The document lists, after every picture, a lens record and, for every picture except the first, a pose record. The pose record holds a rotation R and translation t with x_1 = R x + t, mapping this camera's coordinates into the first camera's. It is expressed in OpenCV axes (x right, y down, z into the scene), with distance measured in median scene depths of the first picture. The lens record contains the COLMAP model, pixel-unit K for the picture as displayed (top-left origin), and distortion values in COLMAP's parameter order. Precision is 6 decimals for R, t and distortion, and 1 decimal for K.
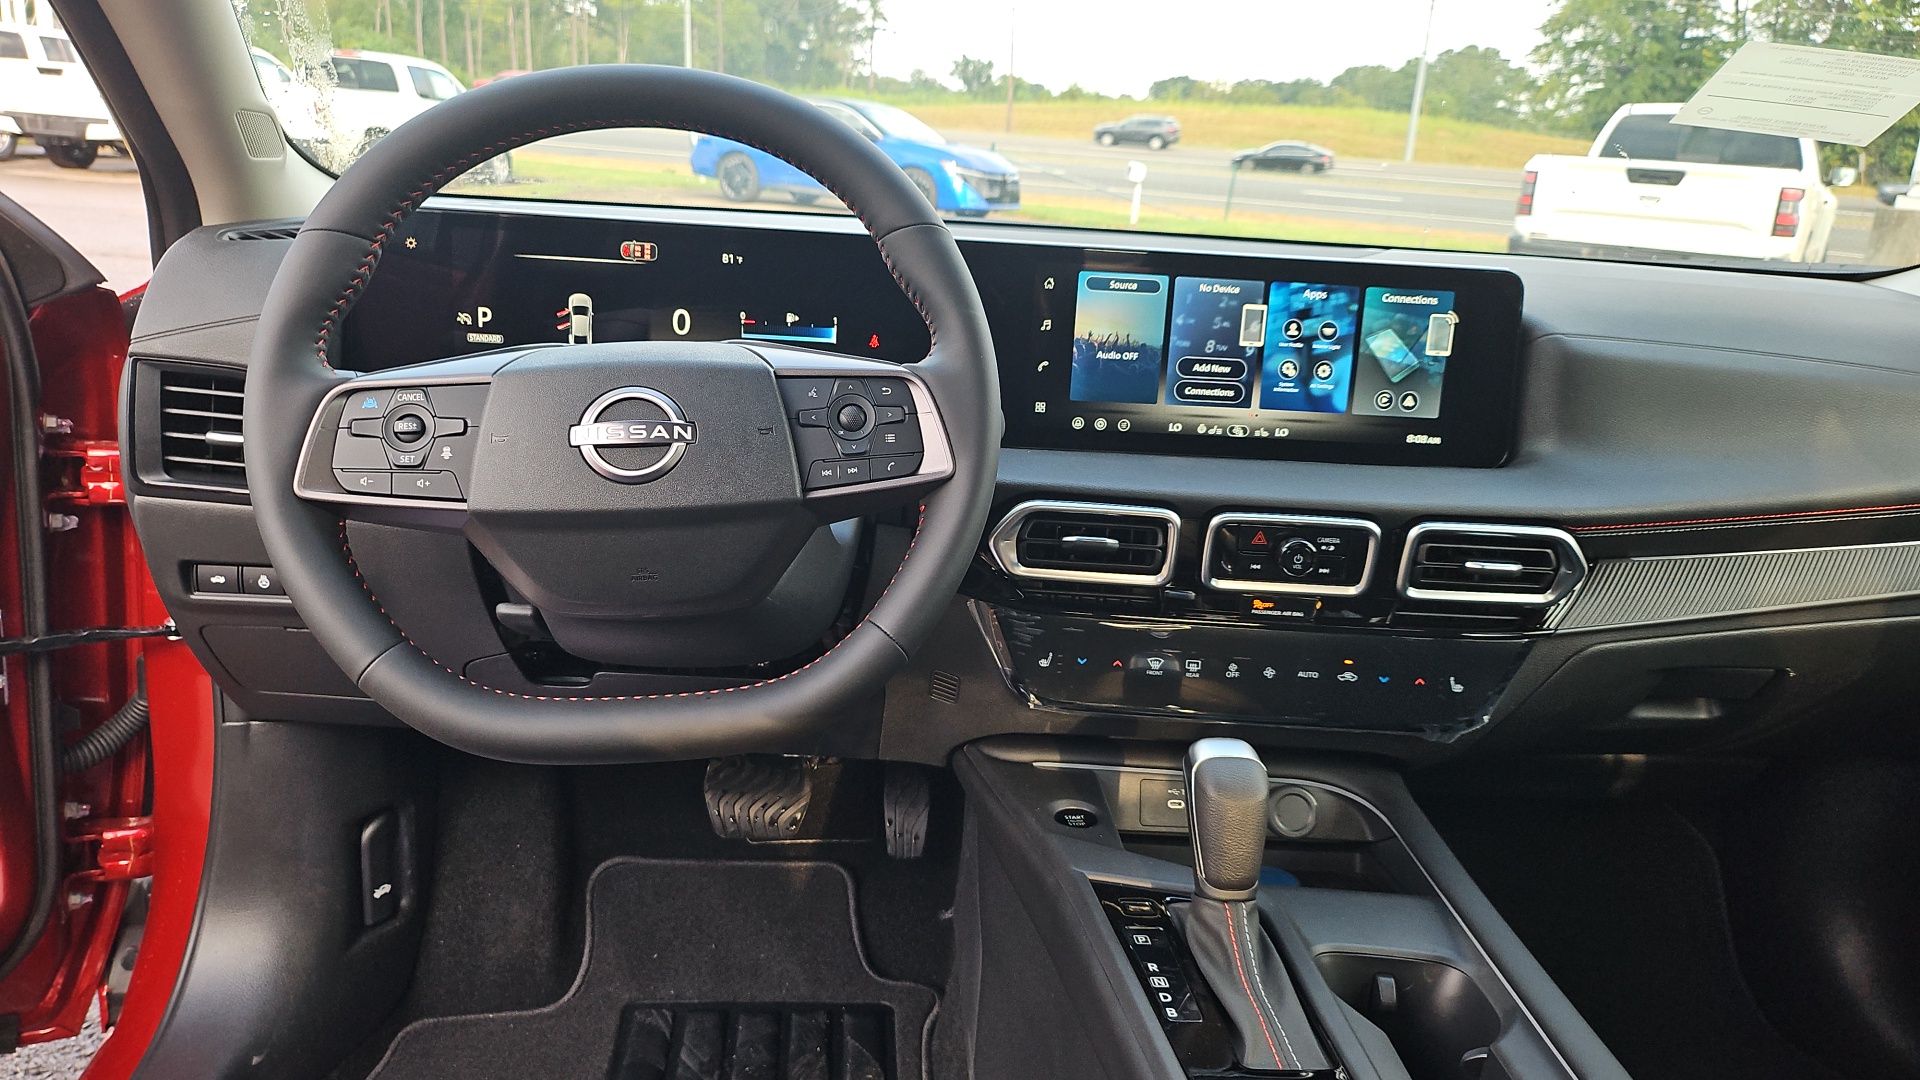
lens RADIAL K [[1220.8, 0, 960.0], [0, 1220.8, 540.0], [0, 0, 1]] dist [0.024603, -0.050755]
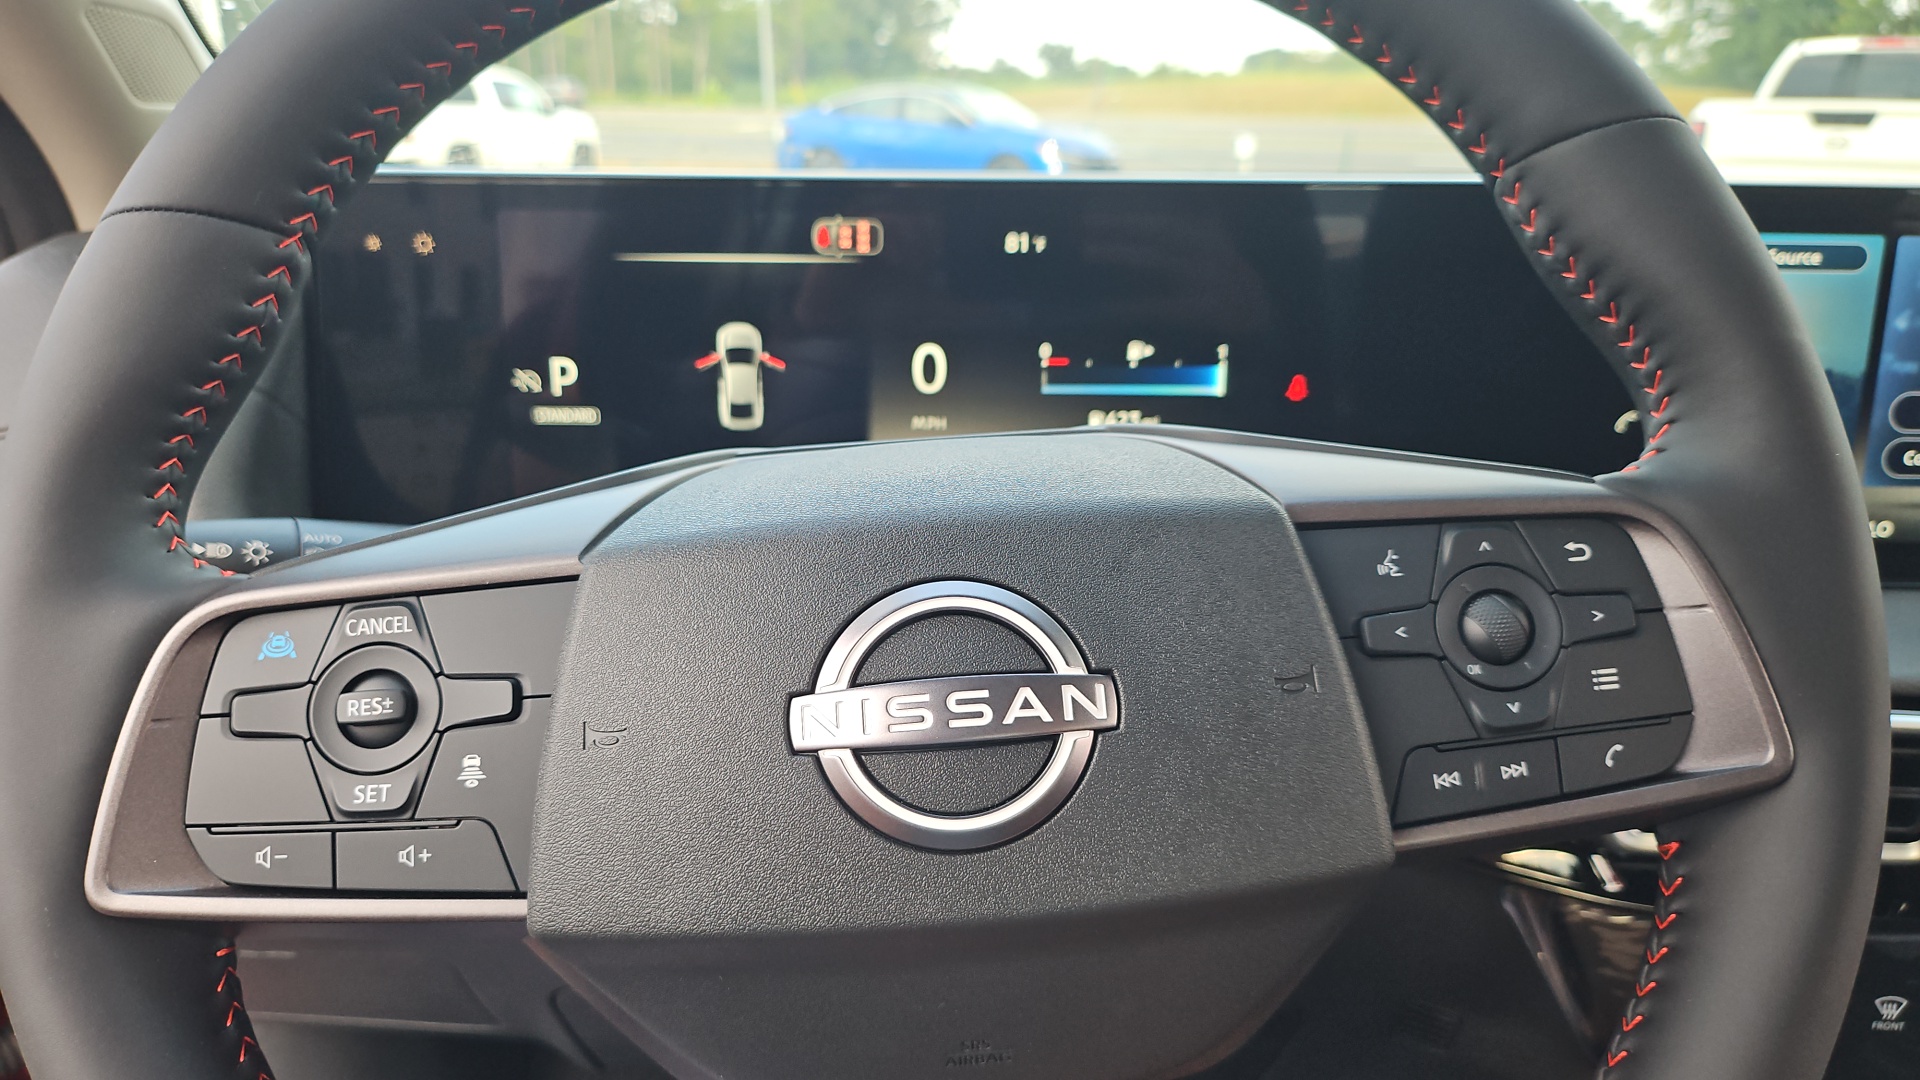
lens RADIAL K [[1220.8, 0, 960.0], [0, 1220.8, 540.0], [0, 0, 1]] dist [0.024603, -0.050755]
pose [[0.996936, -0.034144, -0.070375, -0.181504], [0.034467, 0.999400, 0.003378, -0.106950], [0.070217, -0.005793, 0.997515, 0.480960]]
